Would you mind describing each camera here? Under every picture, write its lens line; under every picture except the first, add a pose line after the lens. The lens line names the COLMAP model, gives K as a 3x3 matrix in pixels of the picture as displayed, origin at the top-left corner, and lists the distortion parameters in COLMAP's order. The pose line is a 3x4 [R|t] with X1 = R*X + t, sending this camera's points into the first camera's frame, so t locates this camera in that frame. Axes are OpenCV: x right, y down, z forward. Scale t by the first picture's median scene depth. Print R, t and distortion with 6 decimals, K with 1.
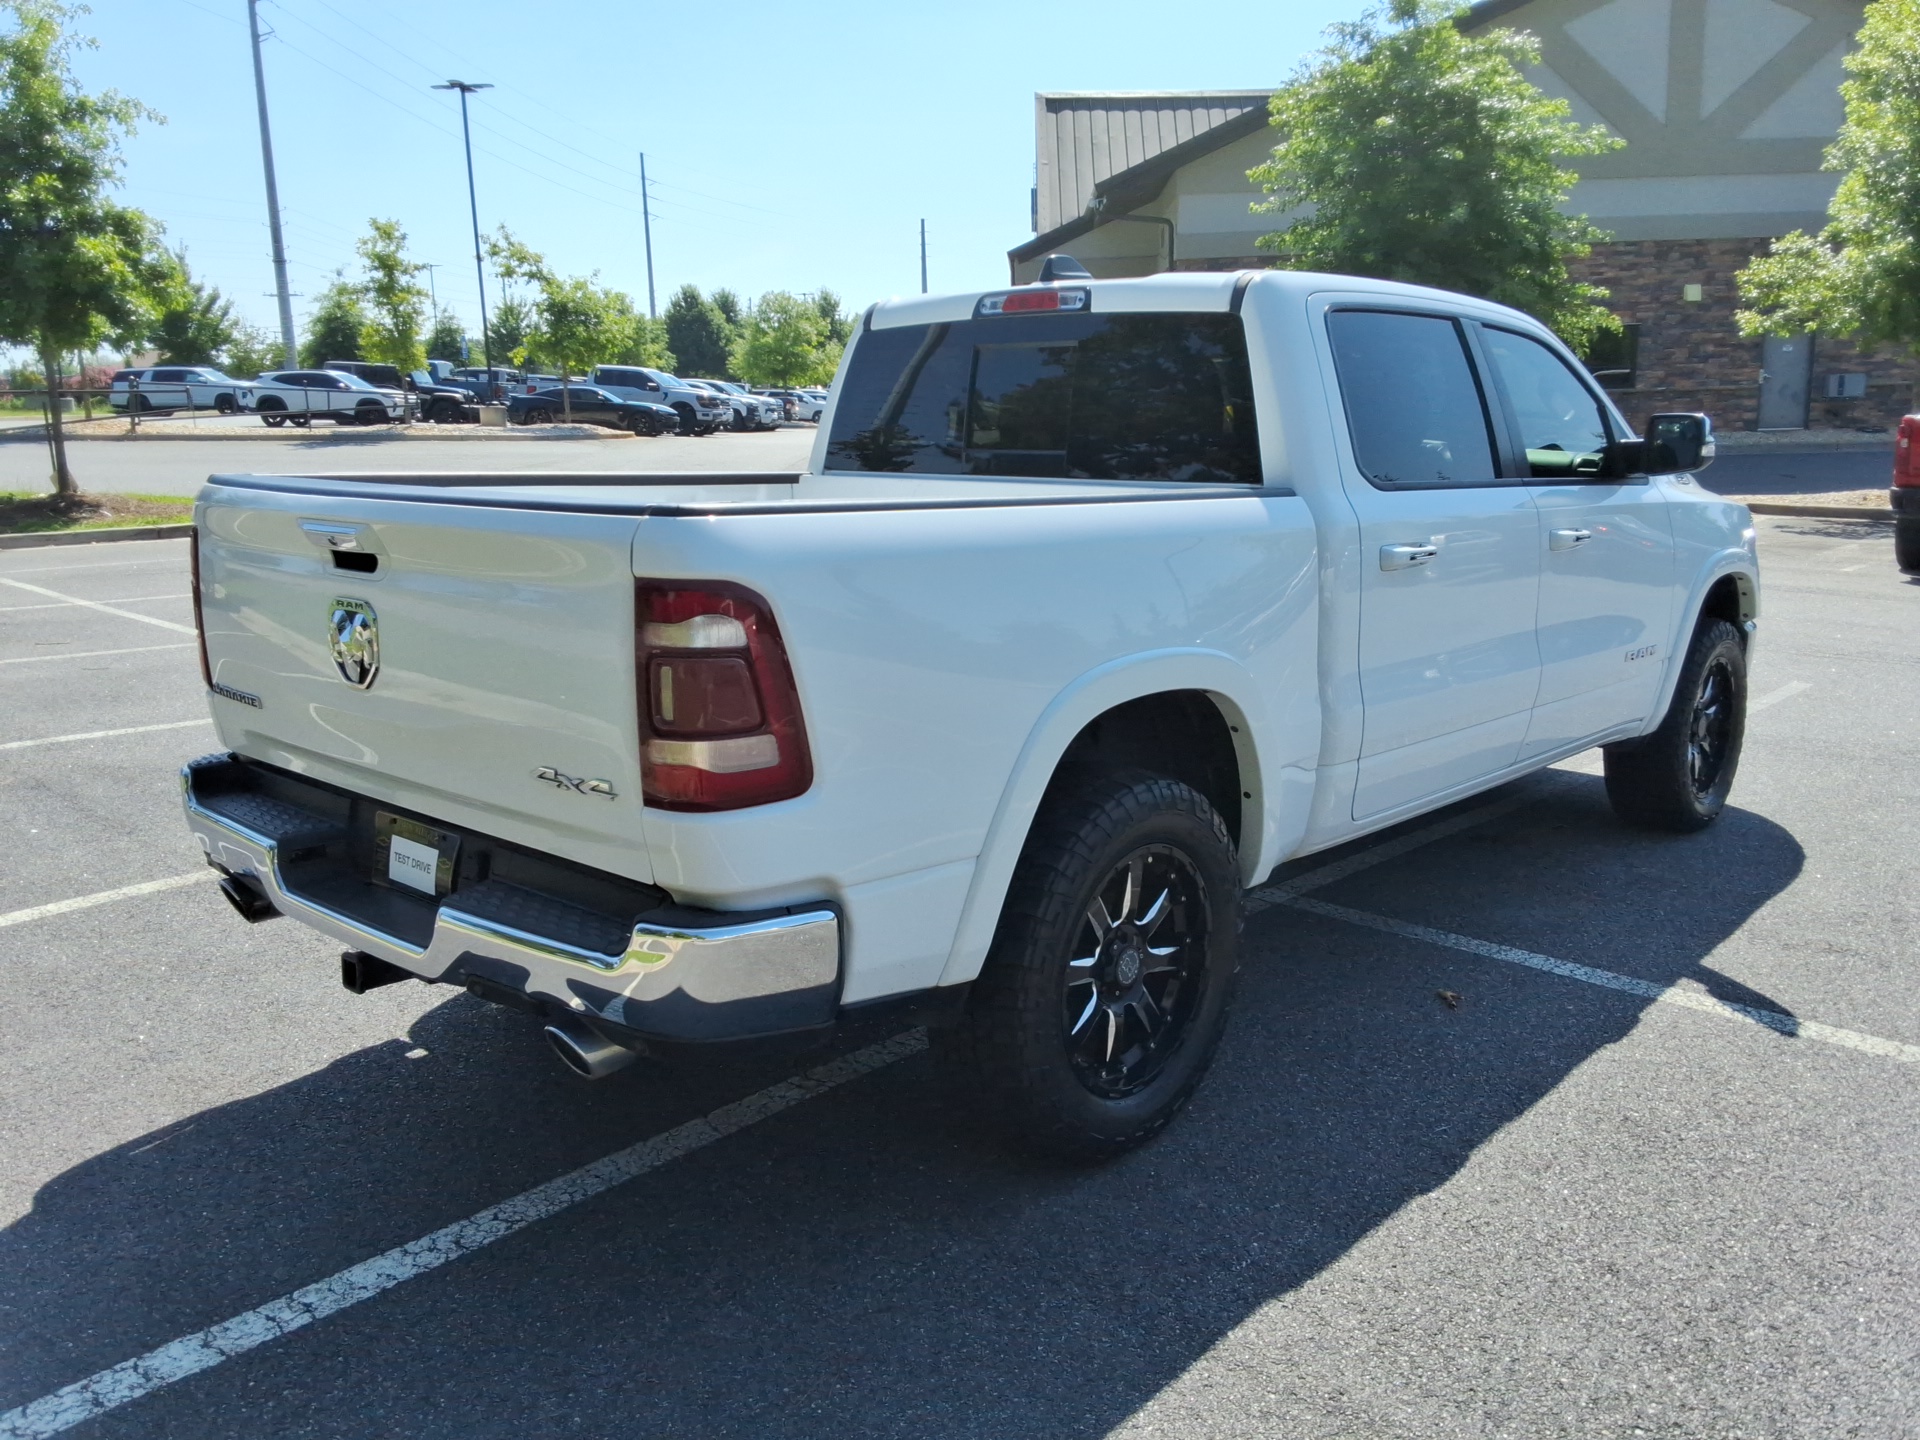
lens RADIAL K [[1546.2, 0, 969.1], [0, 1546.2, 708.2], [0, 0, 1]] dist [0.111613, -0.176370]
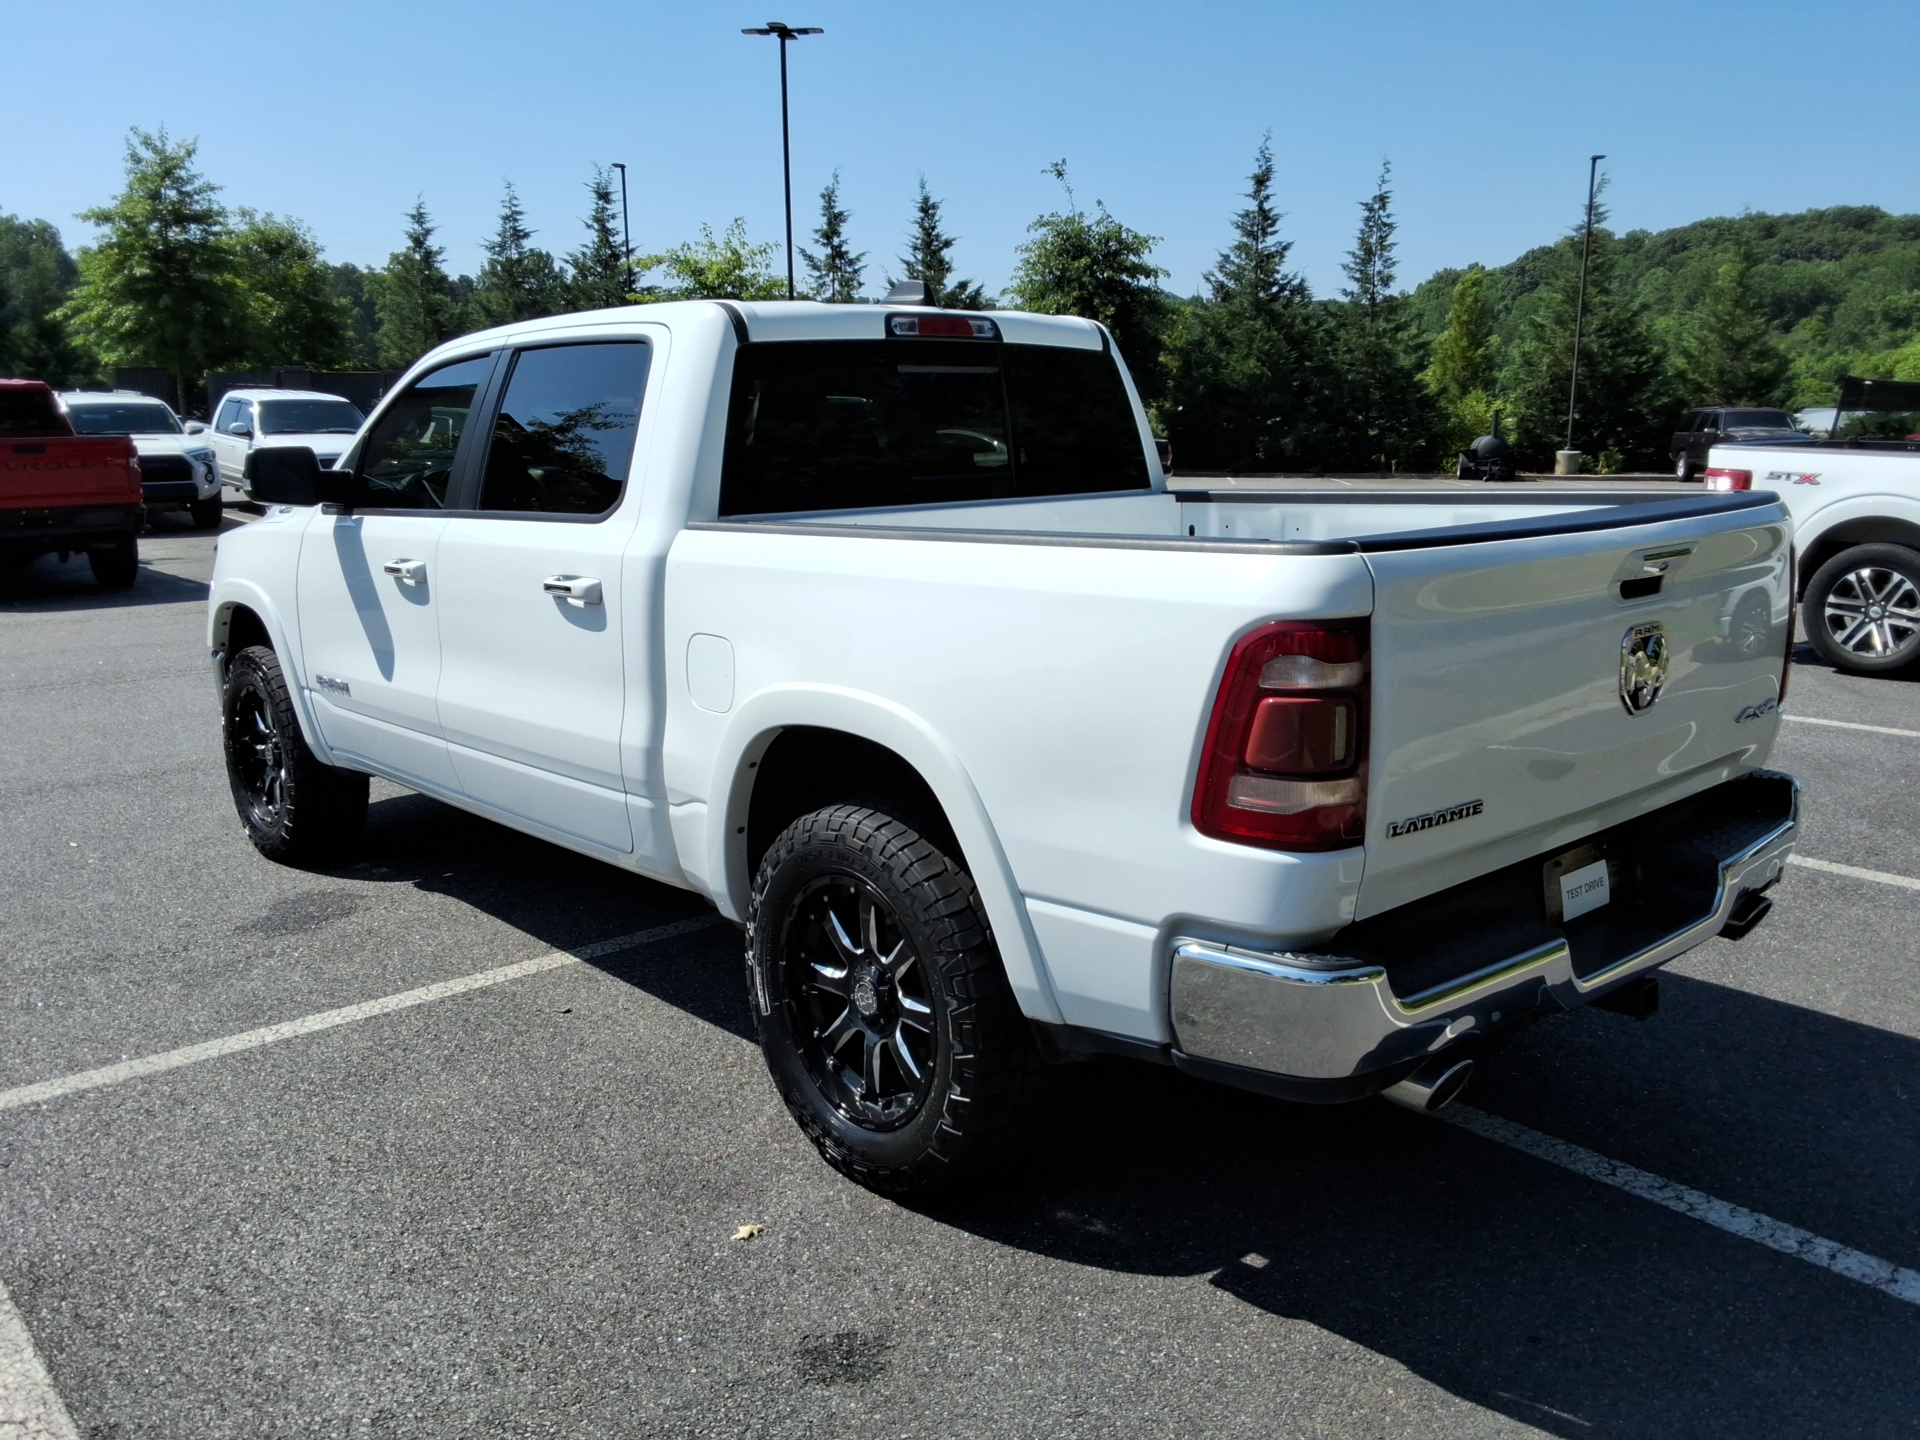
lens RADIAL K [[1546.2, 0, 971.1], [0, 1546.2, 707.7], [0, 0, 1]] dist [0.111613, -0.176370]
pose [[0.102319, -0.186321, 0.977146, -1.005305], [0.199765, 0.966139, 0.163305, -0.188879], [-0.974487, 0.178491, 0.136075, 0.913236]]
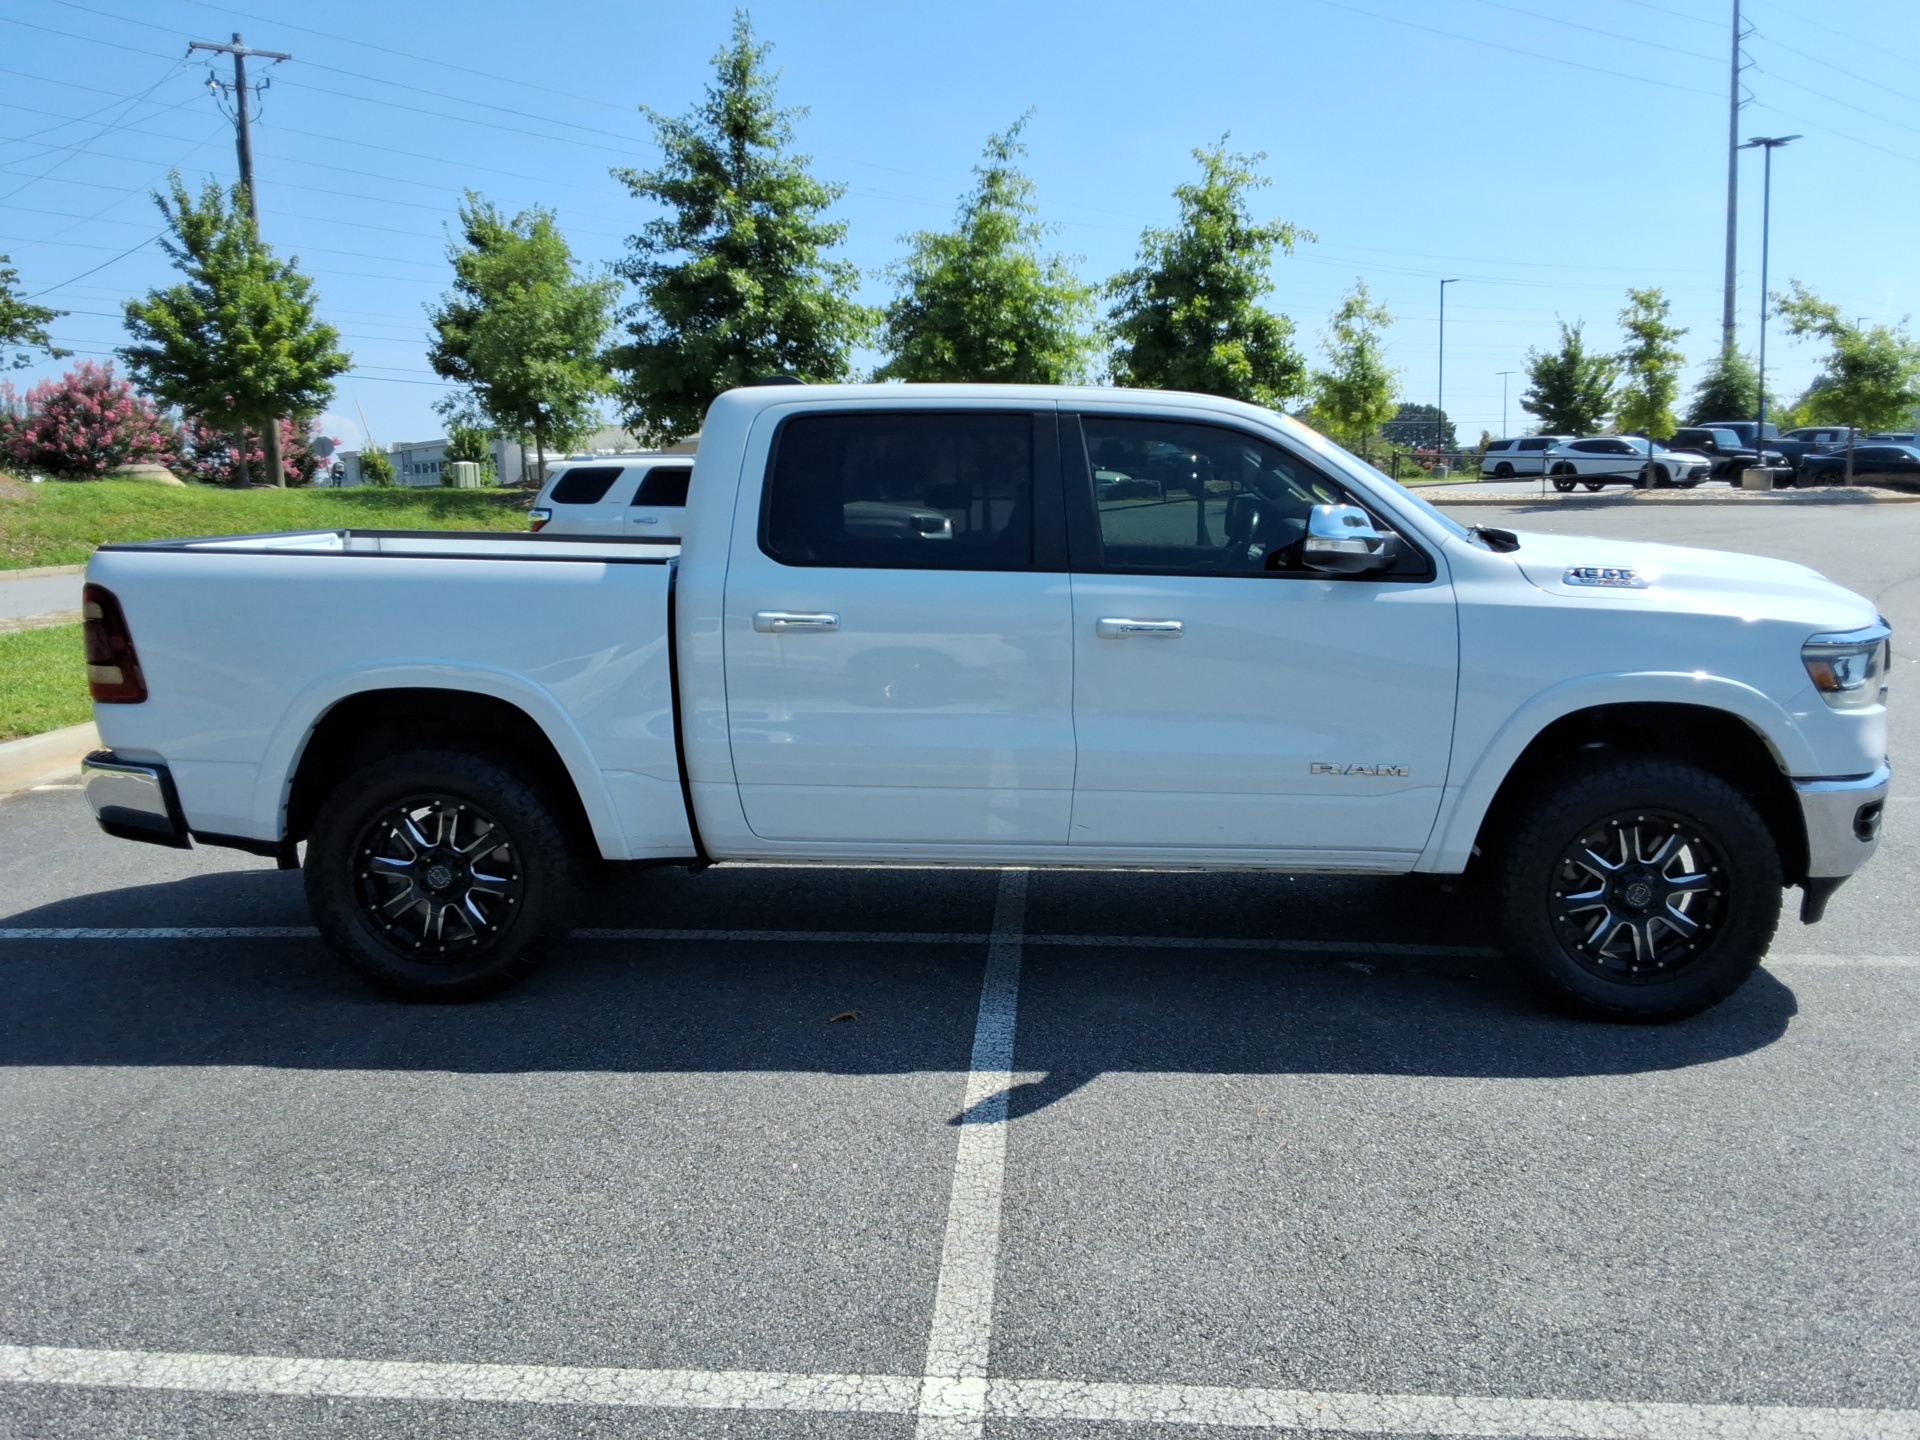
lens RADIAL K [[1546.2, 0, 975.1], [0, 1546.2, 699.5], [0, 0, 1]] dist [0.111613, -0.176370]
pose [[0.635138, 0.106405, -0.765035, 1.236667], [-0.139616, 0.989966, 0.021780, -0.081355], [0.759676, 0.092977, 0.643621, 0.338484]]
